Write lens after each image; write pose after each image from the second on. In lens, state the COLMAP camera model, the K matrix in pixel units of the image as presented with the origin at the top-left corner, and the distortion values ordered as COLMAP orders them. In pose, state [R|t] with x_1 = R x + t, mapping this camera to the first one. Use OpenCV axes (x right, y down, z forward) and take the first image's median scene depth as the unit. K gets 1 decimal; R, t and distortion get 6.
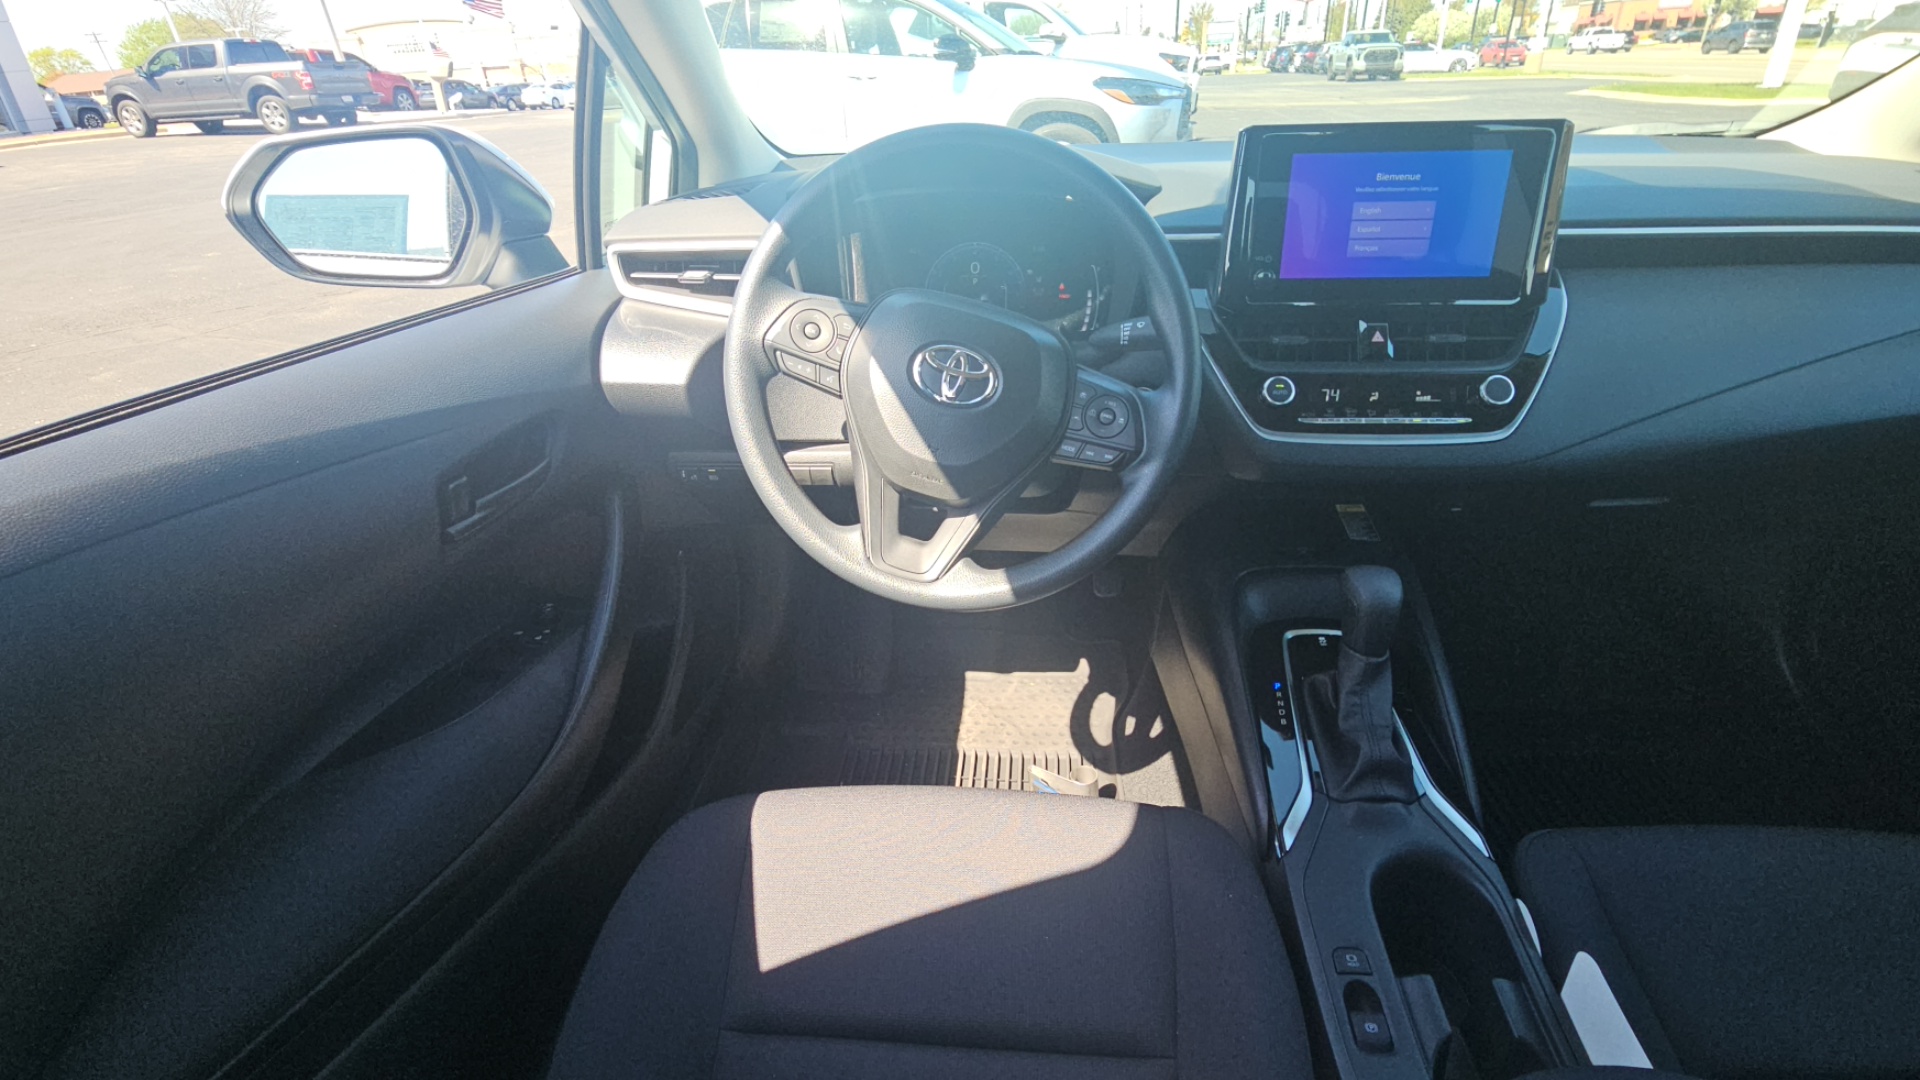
lens RADIAL K [[855.4, 0, 980.5], [0, 855.4, 547.0], [0, 0, 1]] dist [0.011158, -0.009376]
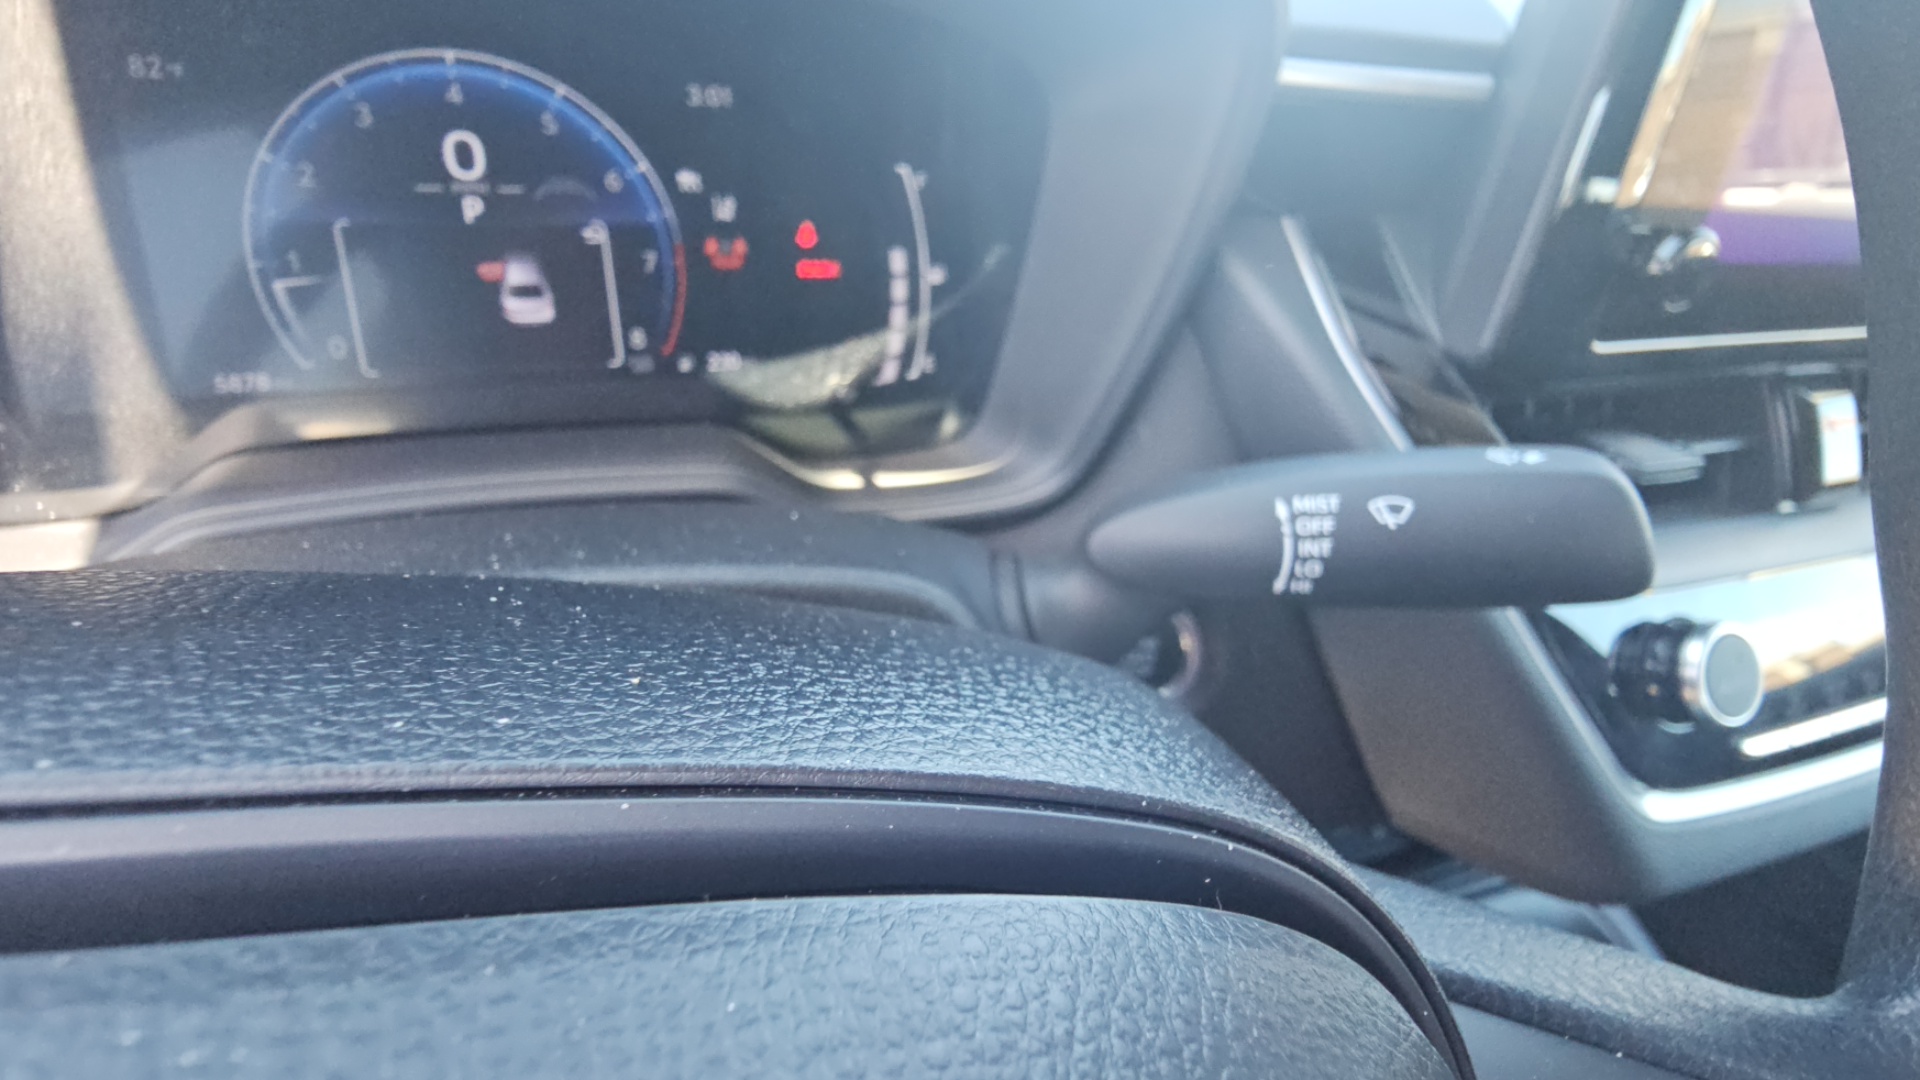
lens RADIAL K [[855.4, 0, 970.2], [0, 855.4, 551.7], [0, 0, 1]] dist [0.011158, -0.009376]
pose [[0.908519, -0.139891, 0.393730, 0.014146], [0.089514, 0.985576, 0.143622, -0.239574], [-0.408142, -0.095239, 0.907937, 0.714163]]
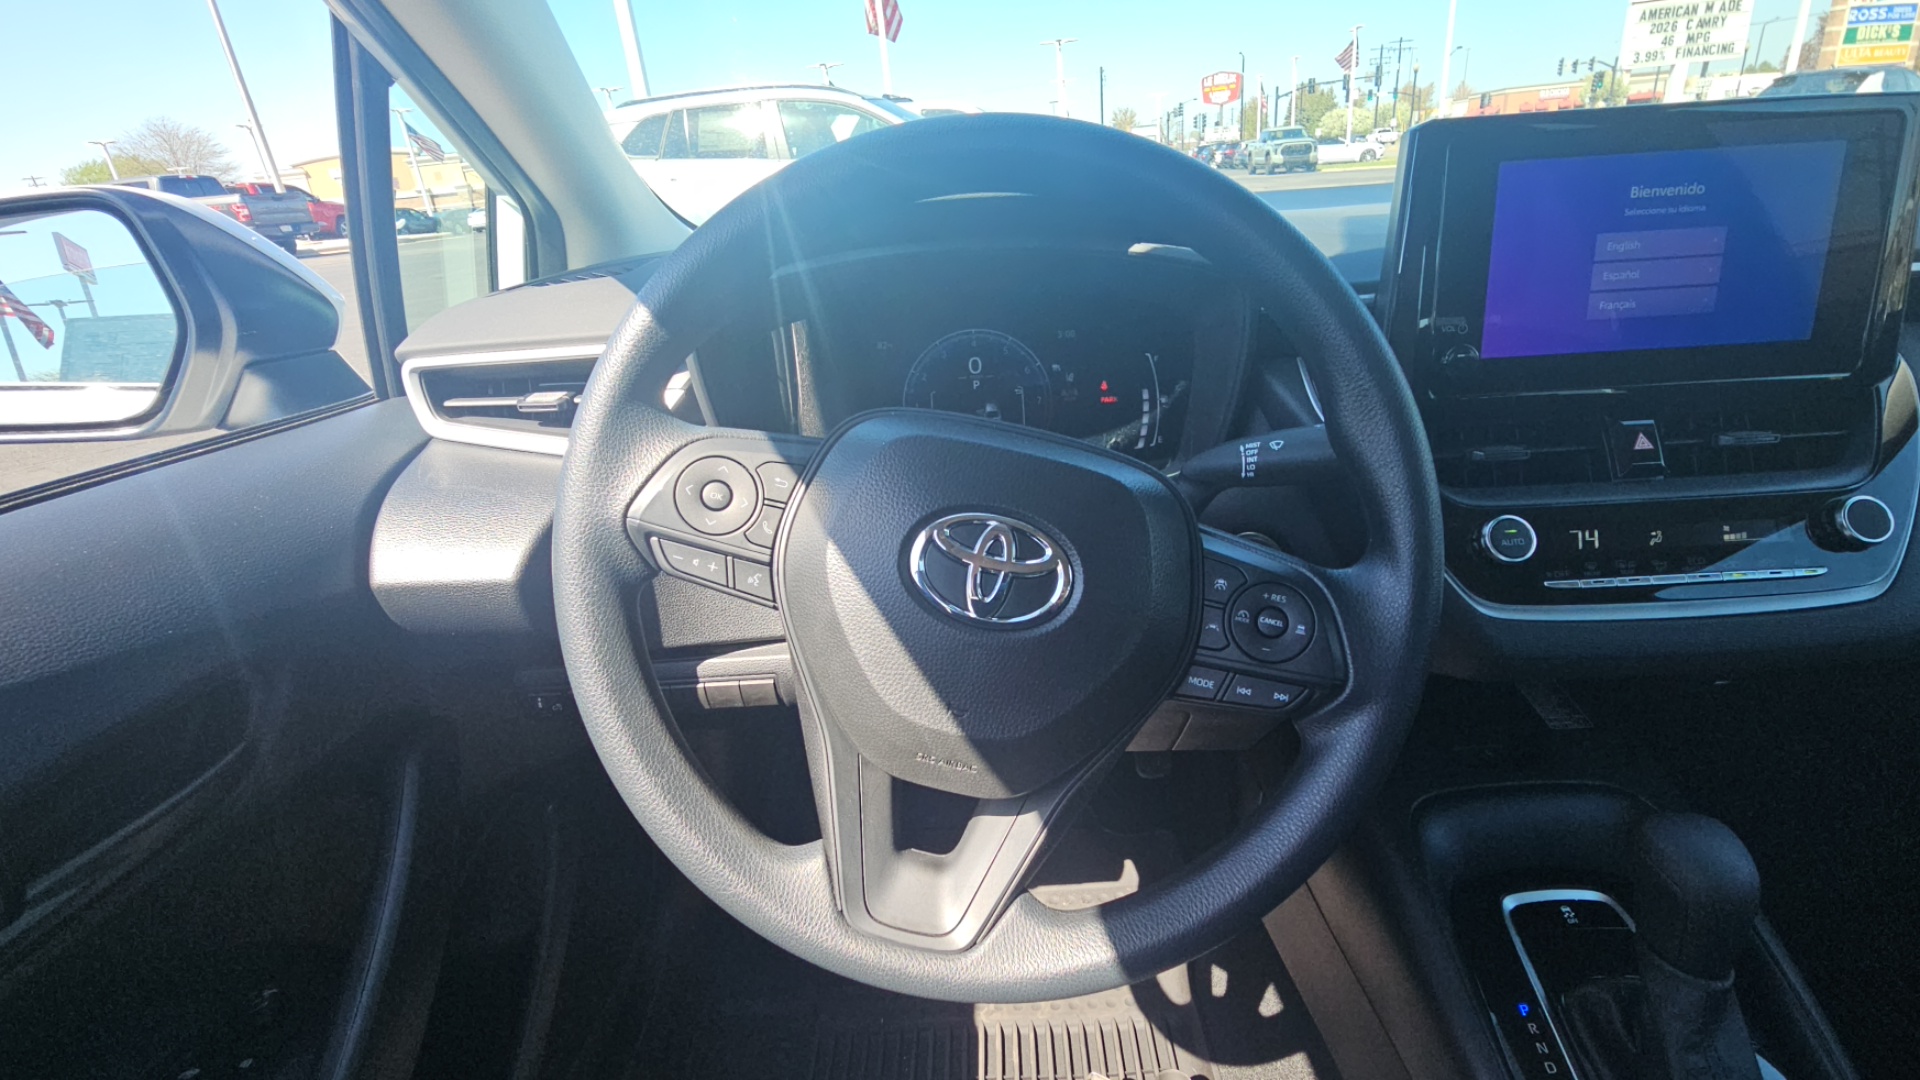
lens RADIAL K [[855.4, 0, 979.8], [0, 855.4, 550.8], [0, 0, 1]] dist [0.011158, -0.009376]
pose [[0.997237, -0.059280, 0.044766, -0.043093], [0.063332, 0.993433, -0.095285, -0.117960], [-0.038823, 0.097857, 0.994443, 0.348448]]
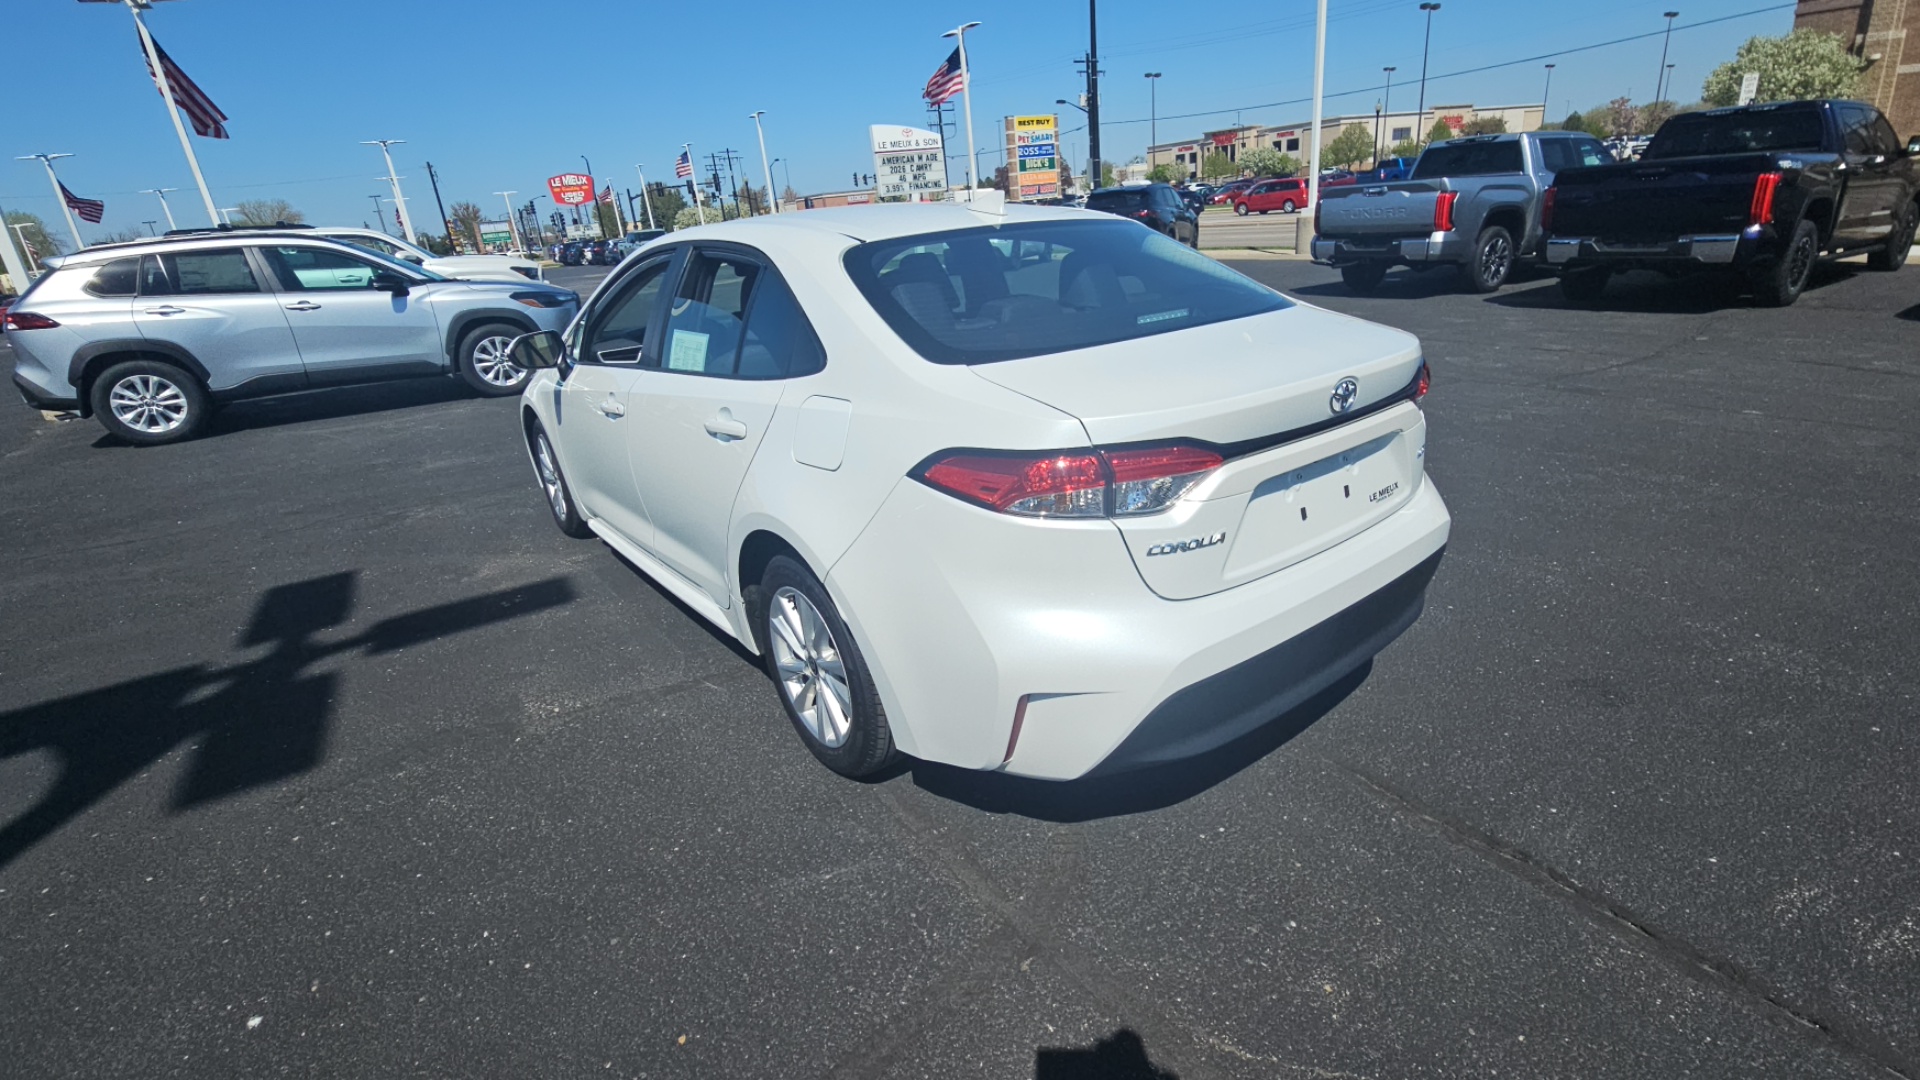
lens RADIAL K [[855.4, 0, 979.4], [0, 855.4, 544.1], [0, 0, 1]] dist [0.011158, -0.009376]
pose [[0.745988, -0.263424, 0.611646, -1.785200], [0.371090, 0.927064, -0.053327, 1.380976], [-0.552987, 0.266757, 0.789333, -2.999530]]
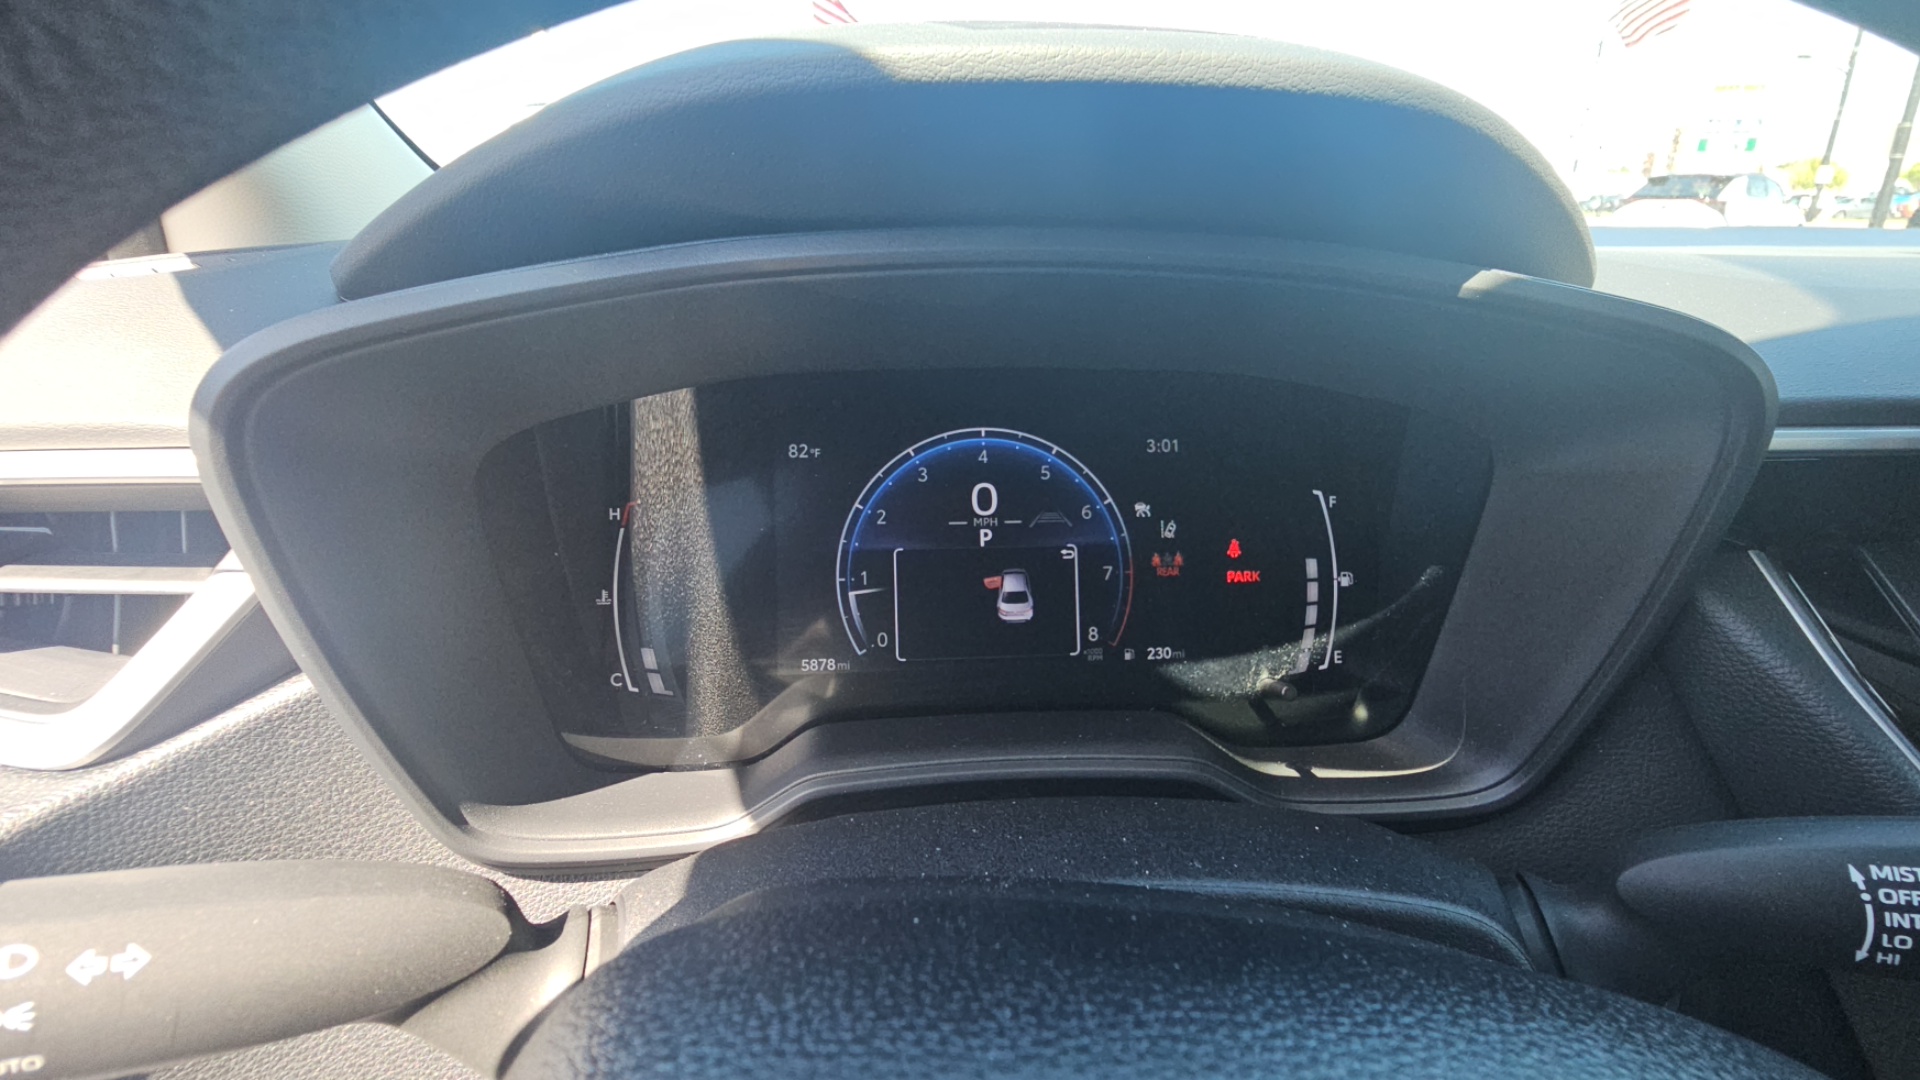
lens RADIAL K [[855.4, 0, 978.0], [0, 855.4, 544.2], [0, 0, 1]] dist [0.011158, -0.009376]
pose [[0.989706, -0.026347, 0.140667, -0.058994], [0.046769, 0.988485, -0.143911, -0.267429], [-0.135256, 0.149009, 0.979542, 0.689734]]
